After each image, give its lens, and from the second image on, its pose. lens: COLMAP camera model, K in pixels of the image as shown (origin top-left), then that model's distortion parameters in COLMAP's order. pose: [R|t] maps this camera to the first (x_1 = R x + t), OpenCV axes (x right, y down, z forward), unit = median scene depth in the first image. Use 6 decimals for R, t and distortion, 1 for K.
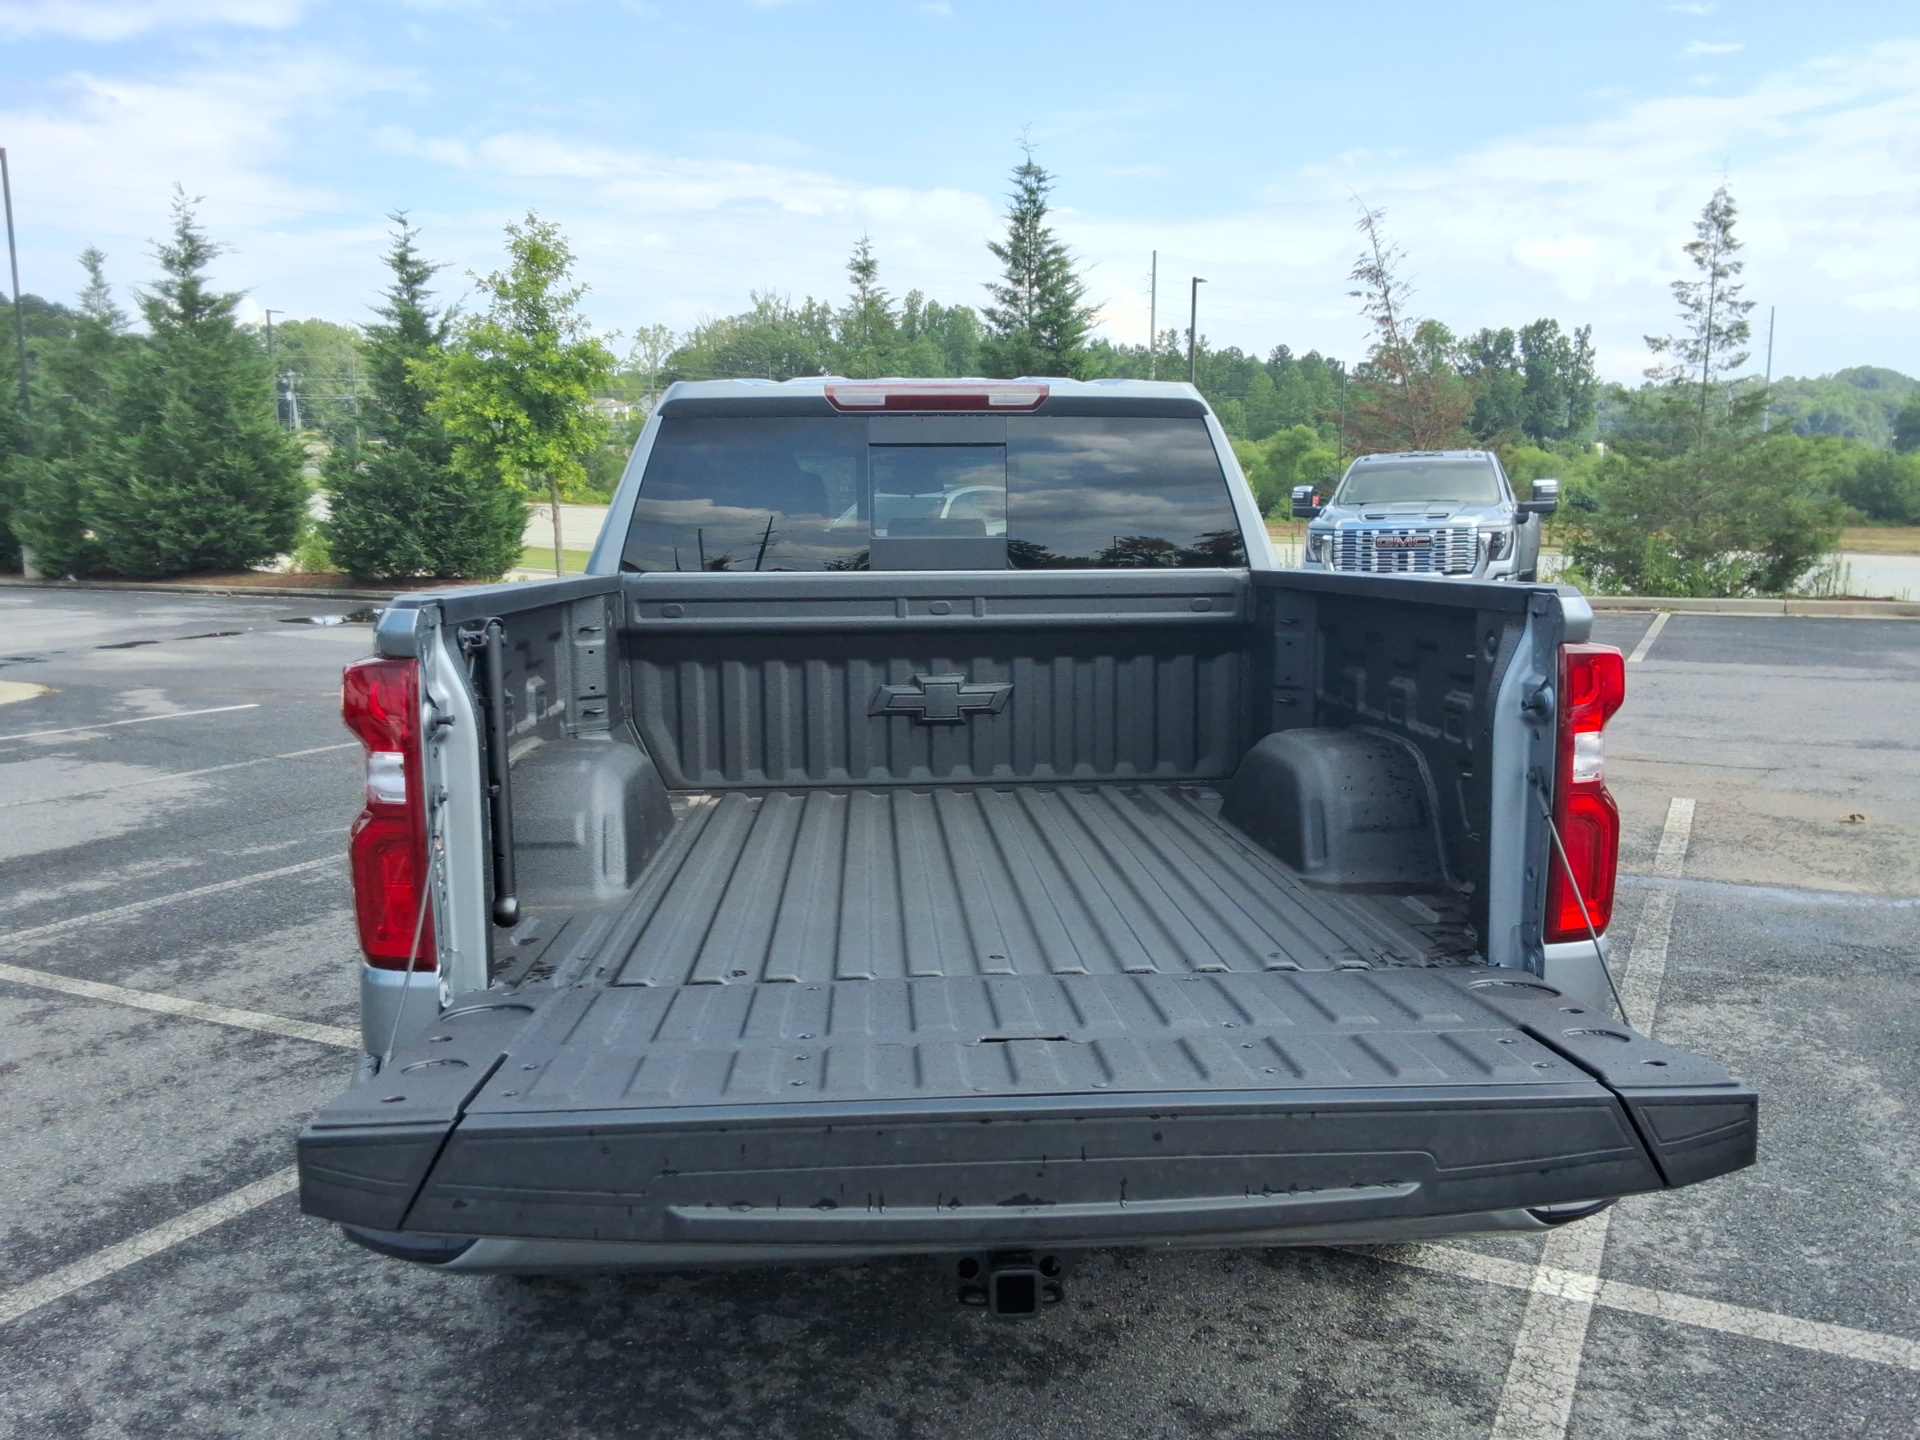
lens RADIAL K [[1547.3, 0, 963.0], [0, 1547.3, 717.8], [0, 0, 1]] dist [0.135218, -0.232637]
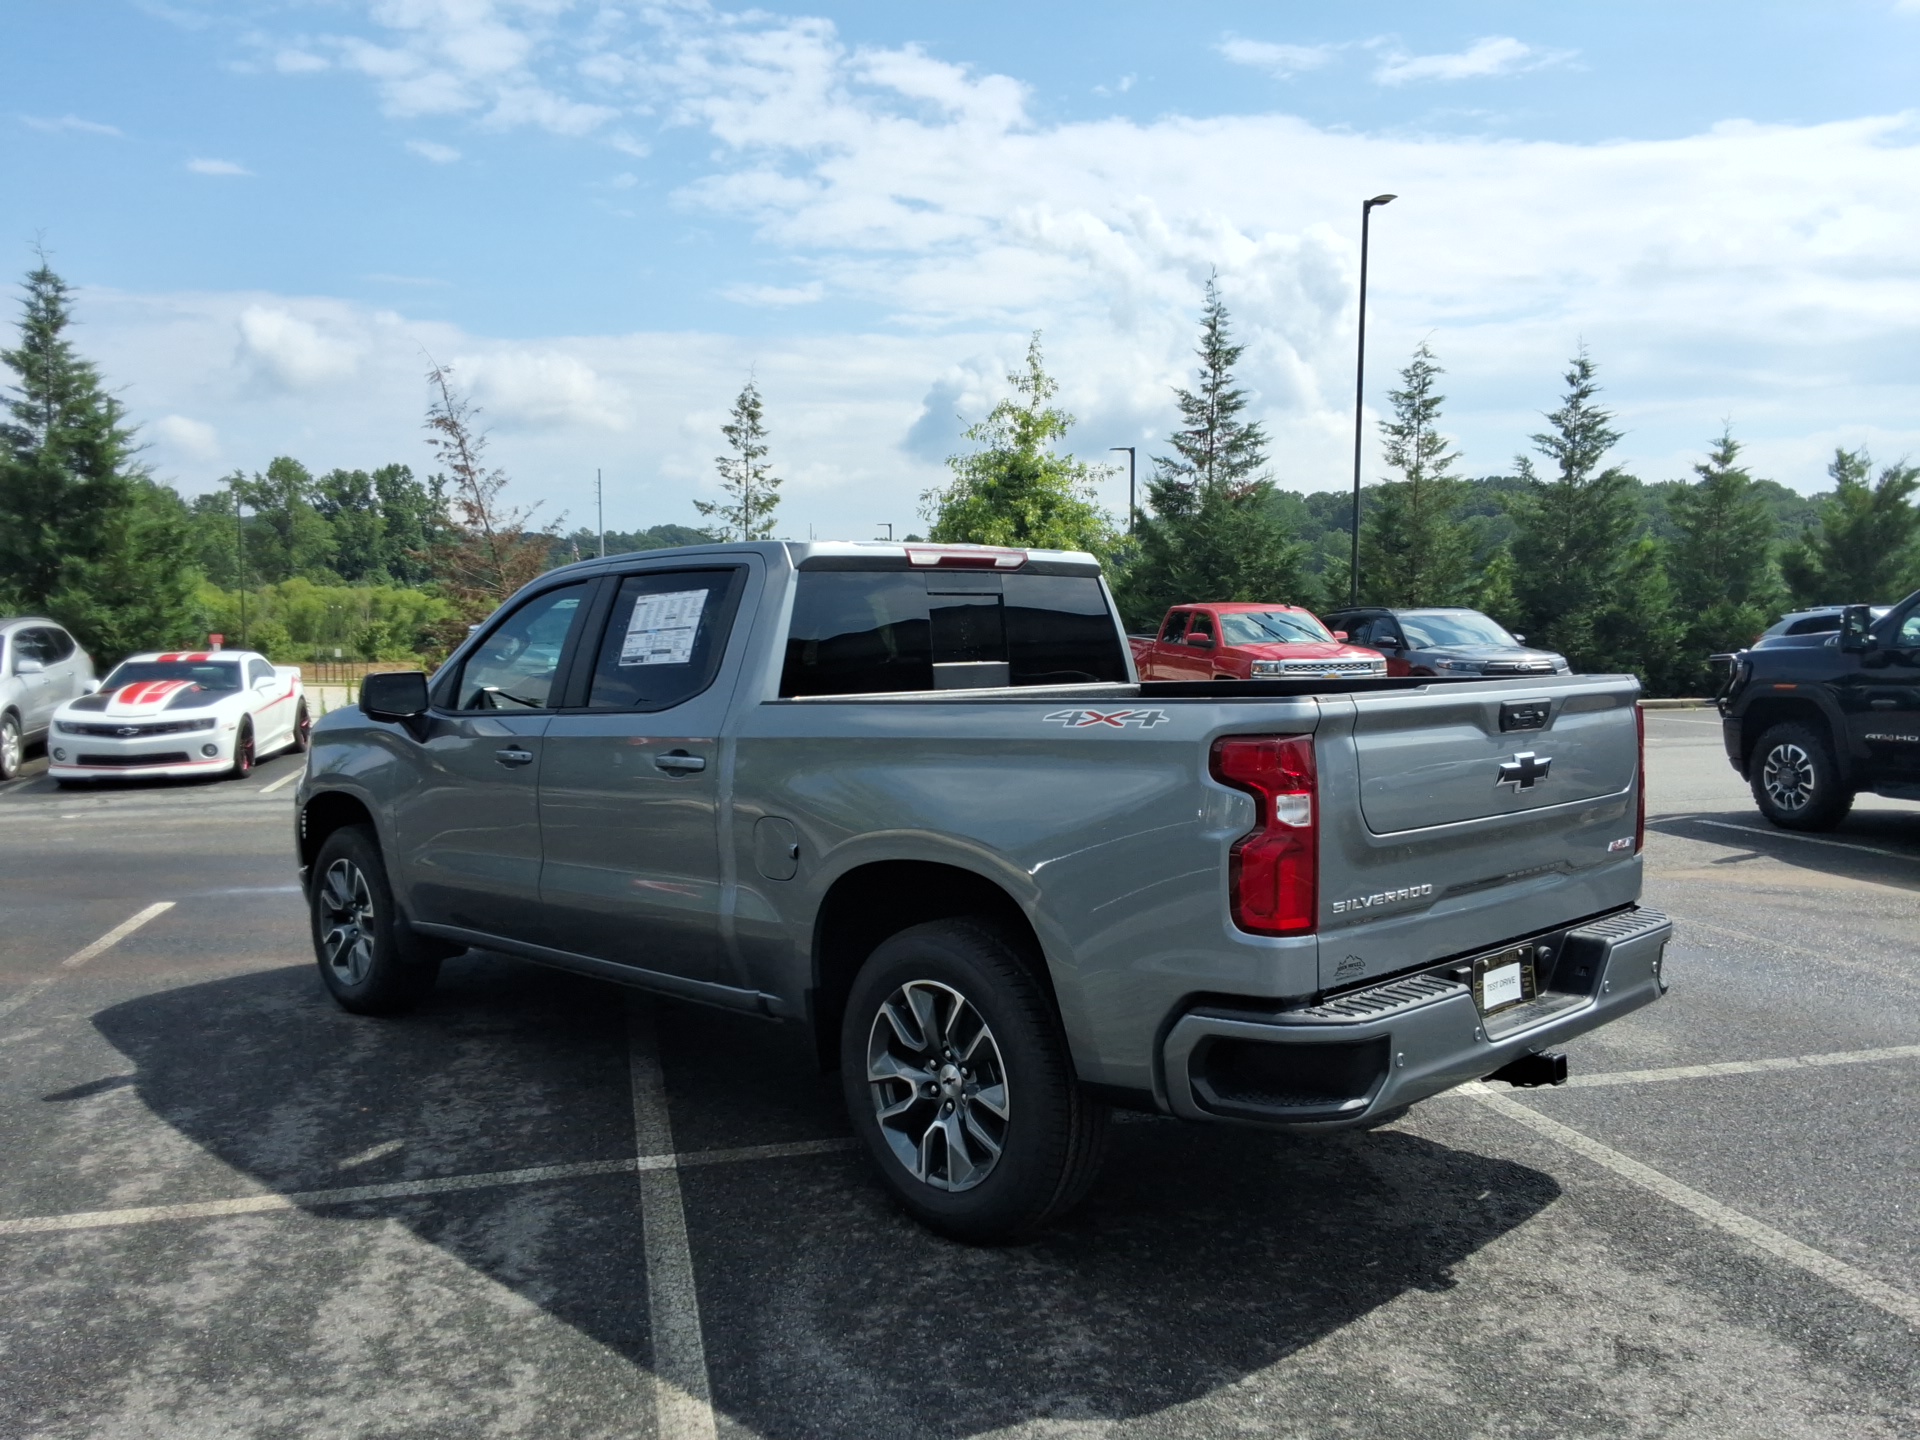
lens RADIAL K [[1541.2, 0, 967.7], [0, 1541.2, 722.1], [0, 0, 1]] dist [0.153518, -0.258207]
pose [[0.764377, -0.041109, 0.643458, -0.127641], [0.095698, 0.994145, -0.050168, -0.000336], [-0.637628, 0.099925, 0.763836, 0.001671]]
